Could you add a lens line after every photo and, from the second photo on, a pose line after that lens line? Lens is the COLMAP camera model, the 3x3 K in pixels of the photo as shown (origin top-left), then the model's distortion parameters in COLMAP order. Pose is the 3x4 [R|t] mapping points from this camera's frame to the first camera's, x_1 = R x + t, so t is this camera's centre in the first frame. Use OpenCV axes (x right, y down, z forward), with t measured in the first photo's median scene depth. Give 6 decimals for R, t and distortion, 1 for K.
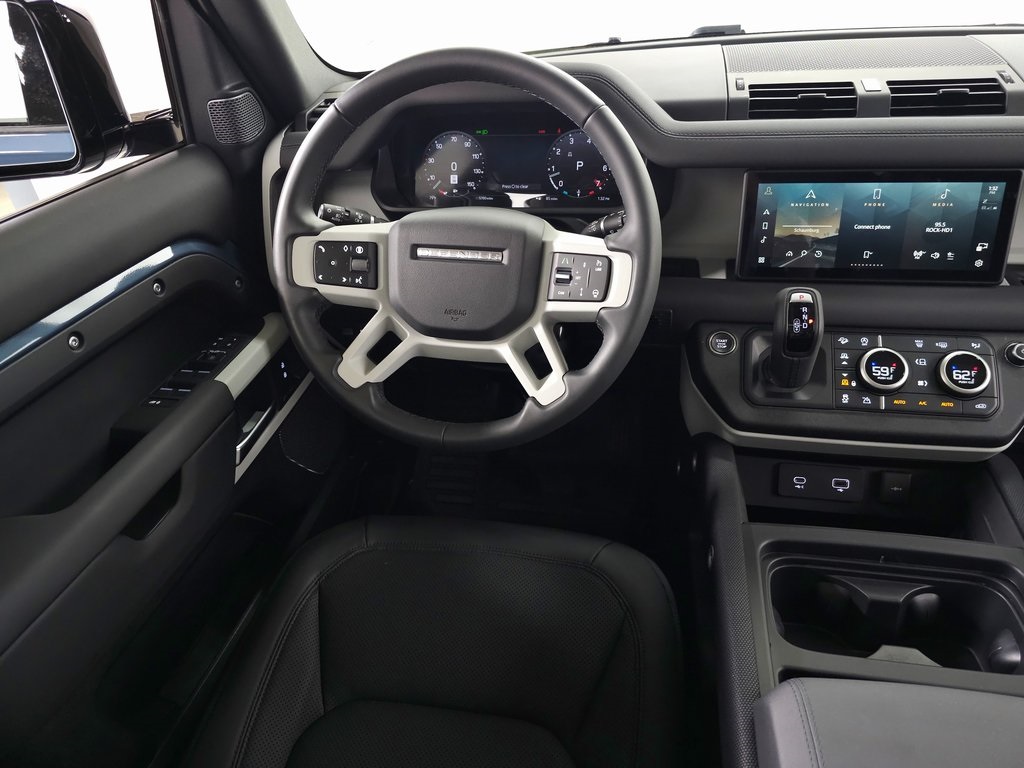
lens RADIAL K [[696.4, 0, 515.6], [0, 696.4, 383.5], [0, 0, 1]] dist [0.053510, -0.062307]
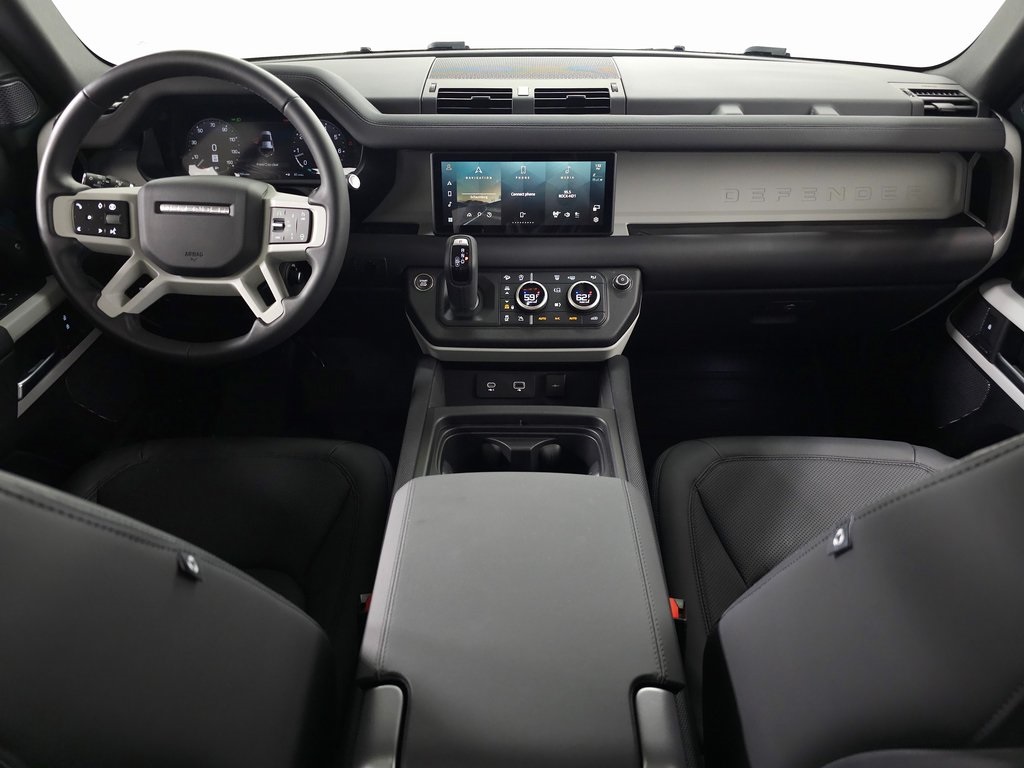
lens RADIAL K [[696.4, 0, 515.6], [0, 696.4, 383.5], [0, 0, 1]] dist [0.053510, -0.062307]
pose [[0.982365, -0.045645, 0.181318, 0.226256], [0.047273, 0.998871, -0.004664, 0.153259], [-0.180900, 0.013153, 0.983414, -0.339065]]
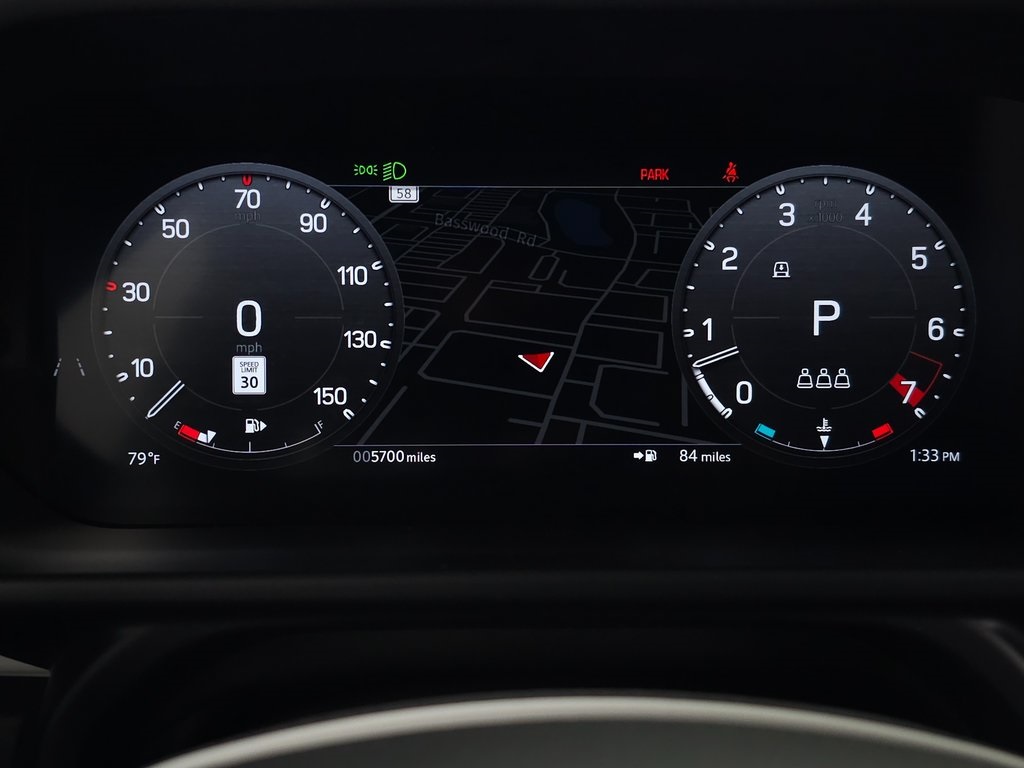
lens RADIAL K [[696.4, 0, 515.6], [0, 696.4, 383.5], [0, 0, 1]] dist [0.053510, -0.062307]
pose [[0.973842, -0.019295, 0.226404, -0.070712], [0.062907, 0.980337, -0.187036, -0.303473], [-0.218343, 0.196386, 0.955907, 0.965603]]
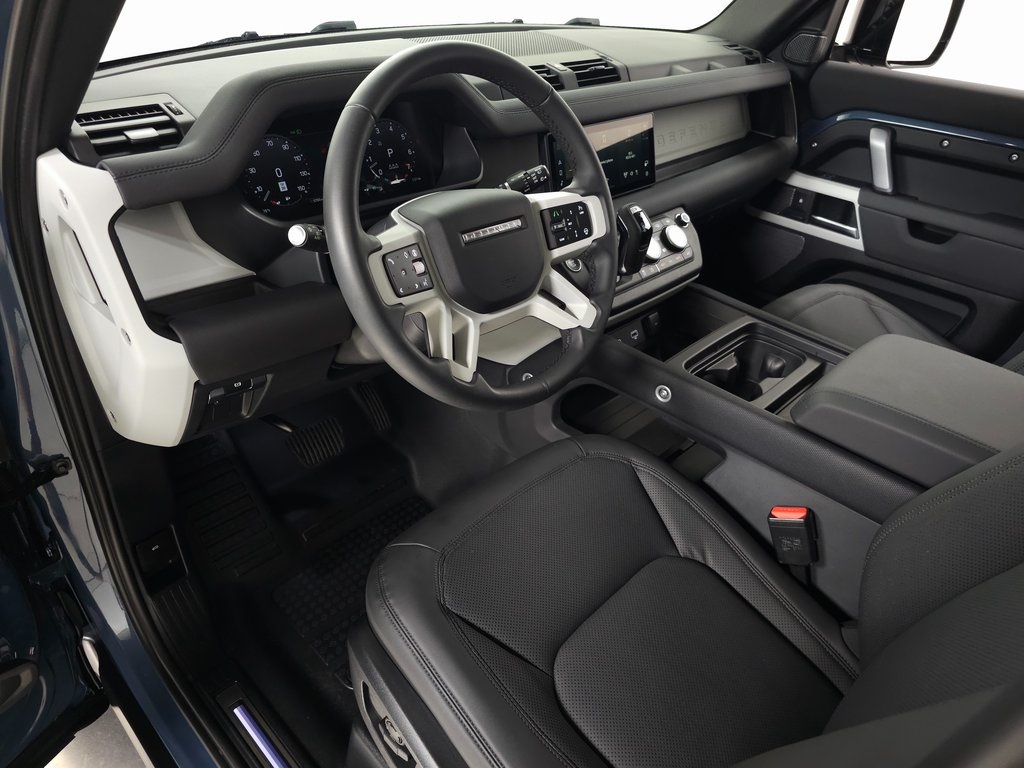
lens RADIAL K [[696.4, 0, 515.6], [0, 696.4, 383.5], [0, 0, 1]] dist [0.053510, -0.062307]
pose [[0.538111, -0.377167, 0.753778, -0.891125], [0.371706, 0.908826, 0.189394, -0.146688], [-0.756486, 0.178269, 0.629245, 0.292549]]
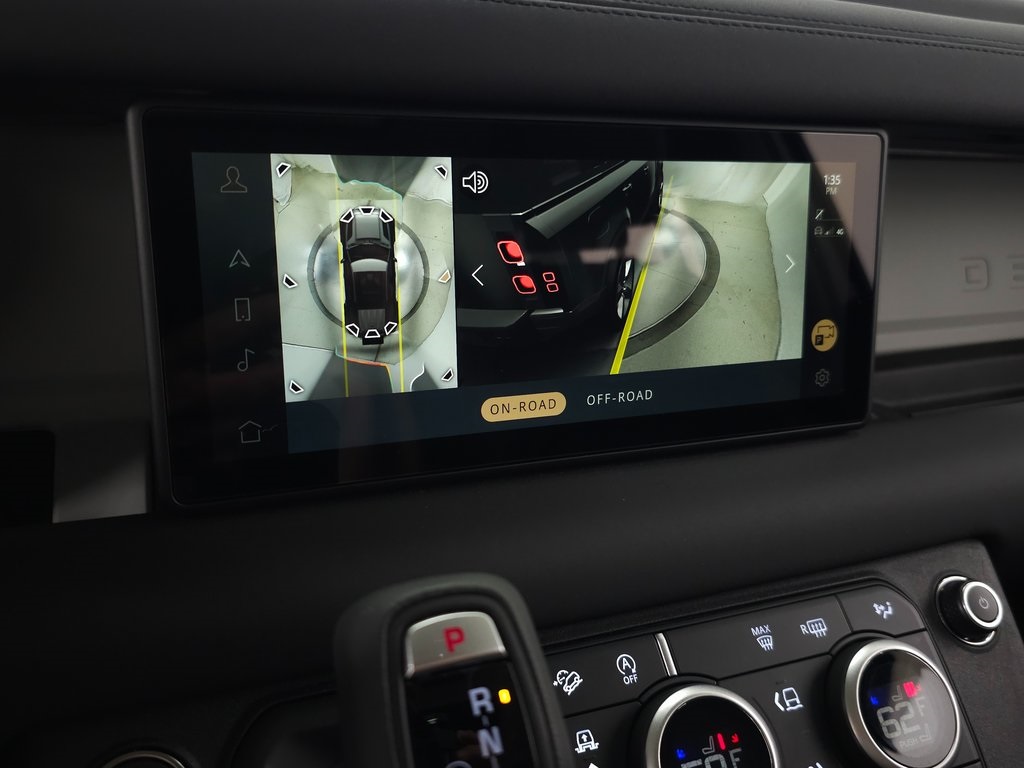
lens RADIAL K [[872.9, 0, 514.2], [0, 872.9, 383.1], [0, 0, 1]] dist [-0.005192, -0.015315]
pose [[0.825190, -0.097819, 0.556321, 0.260430], [0.178301, 0.979645, -0.092220, -0.152048], [-0.535976, 0.175292, 0.825835, 0.693914]]
